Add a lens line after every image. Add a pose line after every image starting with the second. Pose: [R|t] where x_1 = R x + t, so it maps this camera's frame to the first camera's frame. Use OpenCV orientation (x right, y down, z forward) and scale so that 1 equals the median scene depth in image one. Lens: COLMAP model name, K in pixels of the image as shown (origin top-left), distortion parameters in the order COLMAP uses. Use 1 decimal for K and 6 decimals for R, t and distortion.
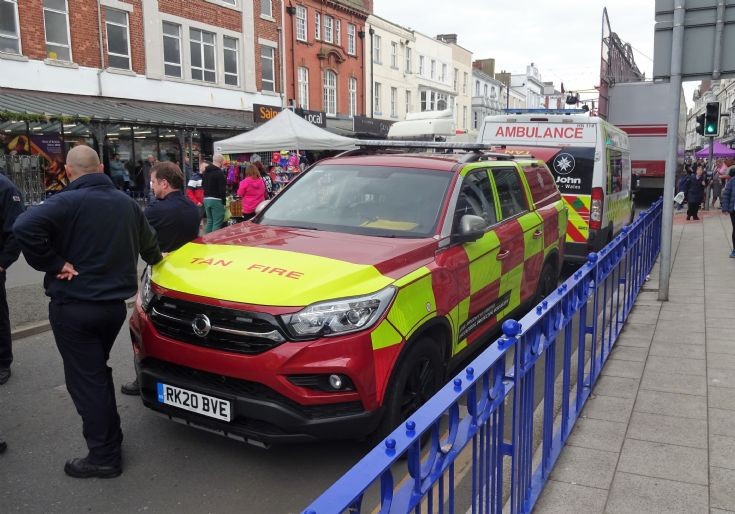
lens RADIAL K [[629.1, 0, 367.5], [0, 629.1, 257.0], [0, 0, 1]] dist [0.085119, 0.000568]
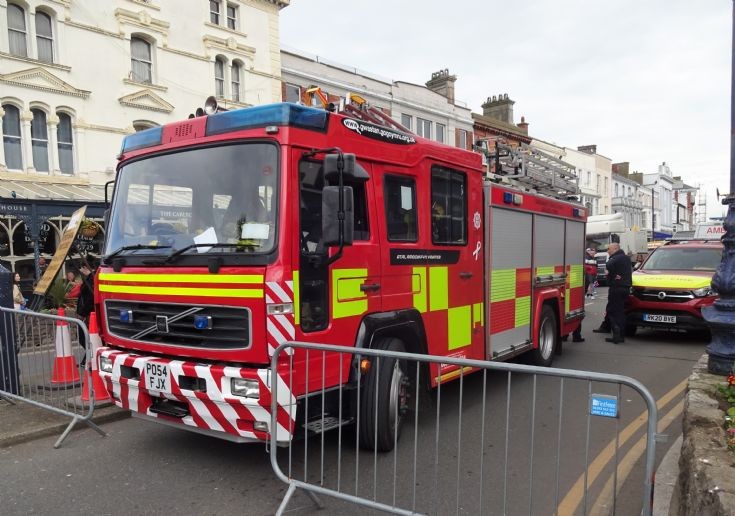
lens RADIAL K [[629.1, 0, 367.5], [0, 629.1, 258.0], [0, 0, 1]] dist [0.085119, 0.000568]
pose [[0.984291, -0.024849, -0.174796, -0.060256], [-0.002592, 0.987906, -0.155033, 0.022489], [0.176535, 0.153050, 0.972322, -0.128474]]
